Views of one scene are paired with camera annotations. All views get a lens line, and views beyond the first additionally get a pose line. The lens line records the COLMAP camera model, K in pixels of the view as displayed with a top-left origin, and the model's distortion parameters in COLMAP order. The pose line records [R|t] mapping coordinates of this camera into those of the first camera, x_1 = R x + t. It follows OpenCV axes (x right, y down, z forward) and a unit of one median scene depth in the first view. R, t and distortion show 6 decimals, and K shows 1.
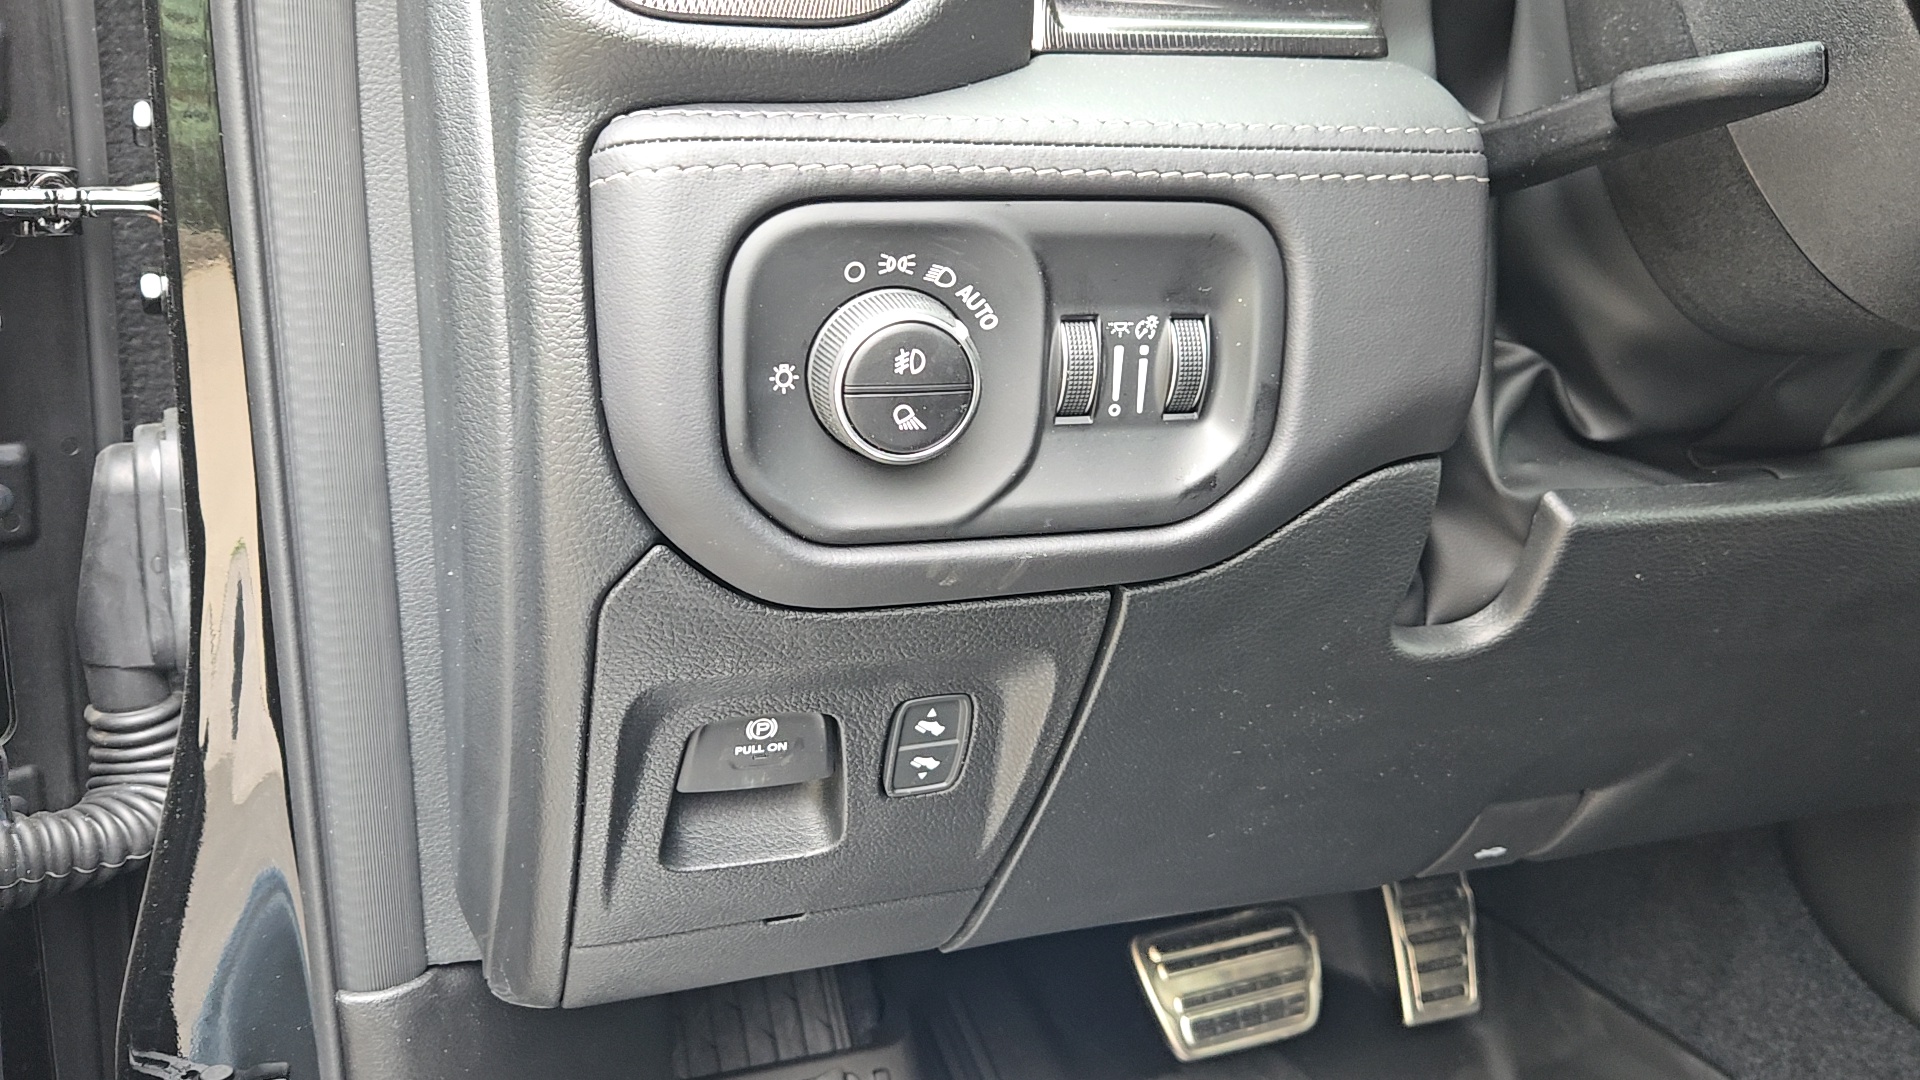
lens RADIAL K [[1617.6, 0, 956.7], [0, 1617.6, 548.9], [0, 0, 1]] dist [0.012642, -0.005640]
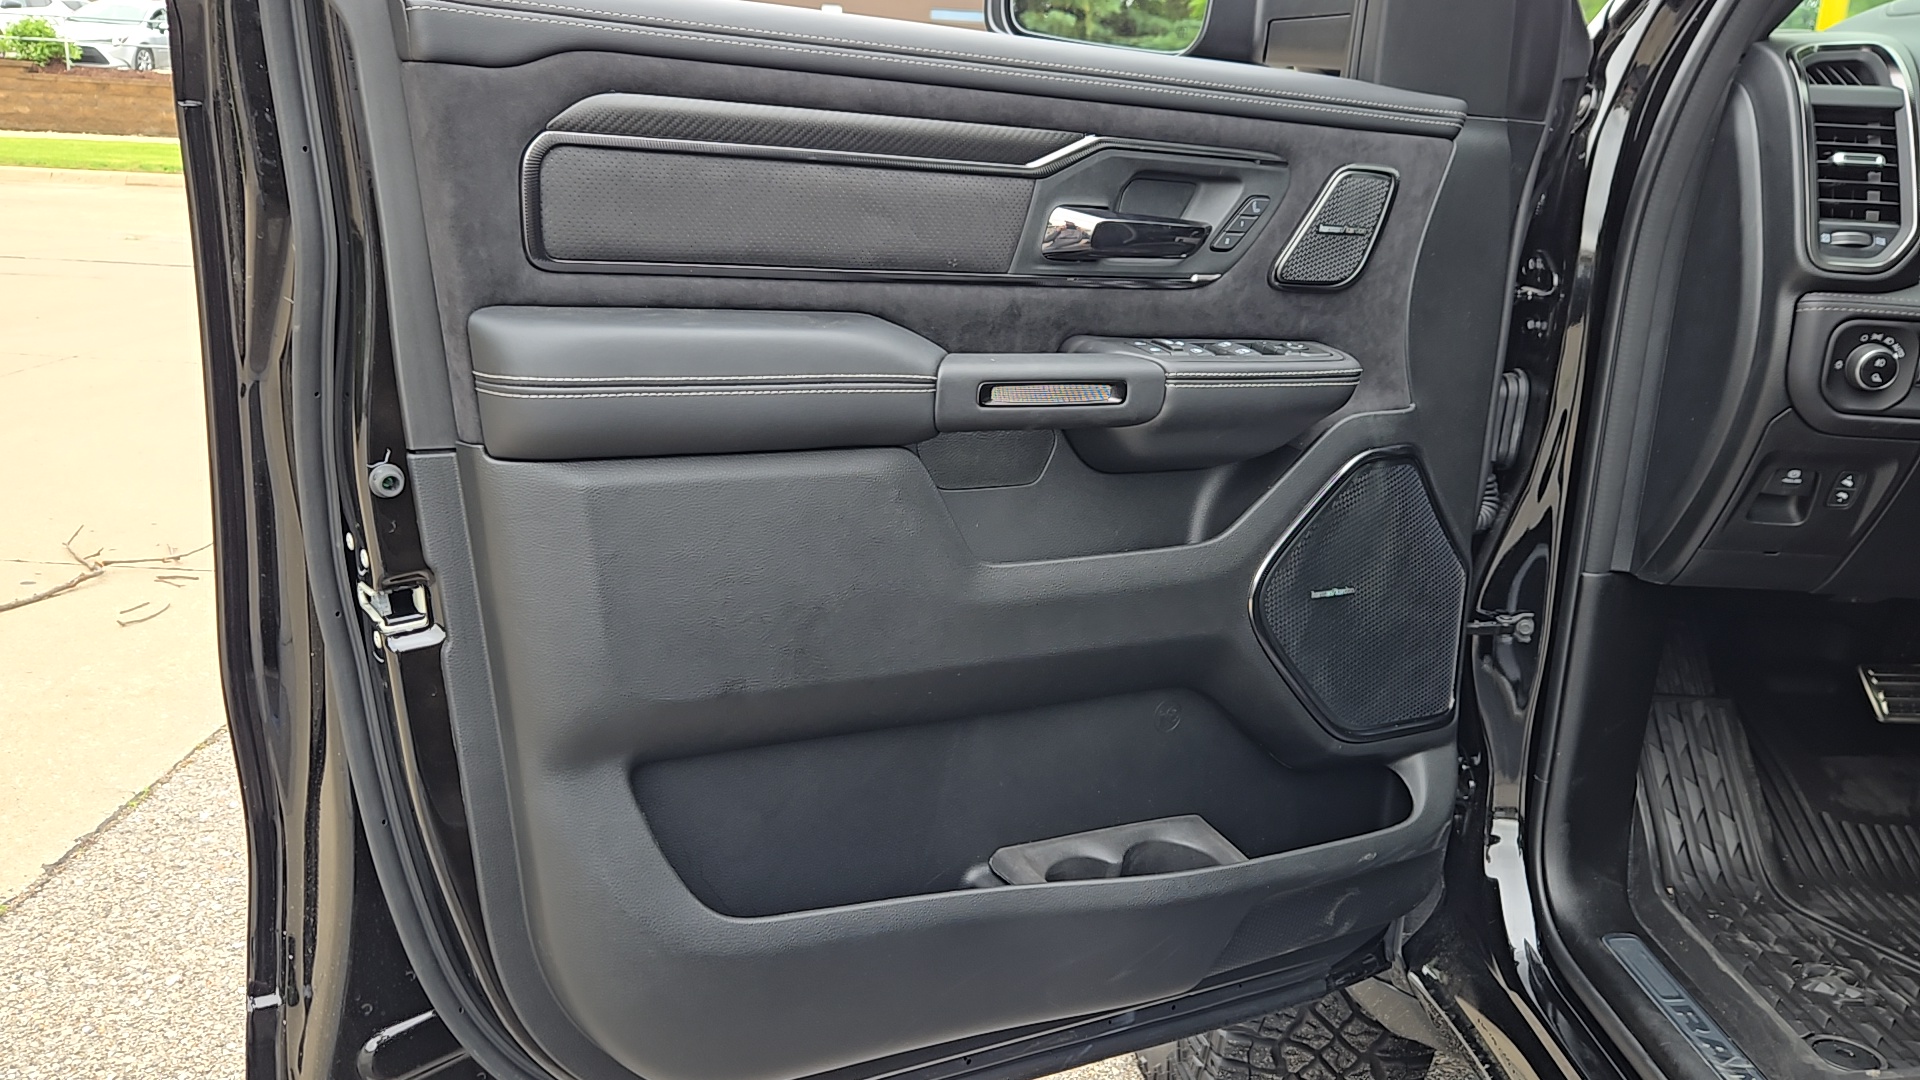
lens RADIAL K [[1617.6, 0, 956.8], [0, 1617.6, 538.1], [0, 0, 1]] dist [0.012642, -0.005640]
pose [[0.939612, 0.118528, -0.321060, -0.724393], [-0.132129, 0.991014, -0.020829, 0.599043], [0.315706, 0.061993, 0.946830, -2.969614]]
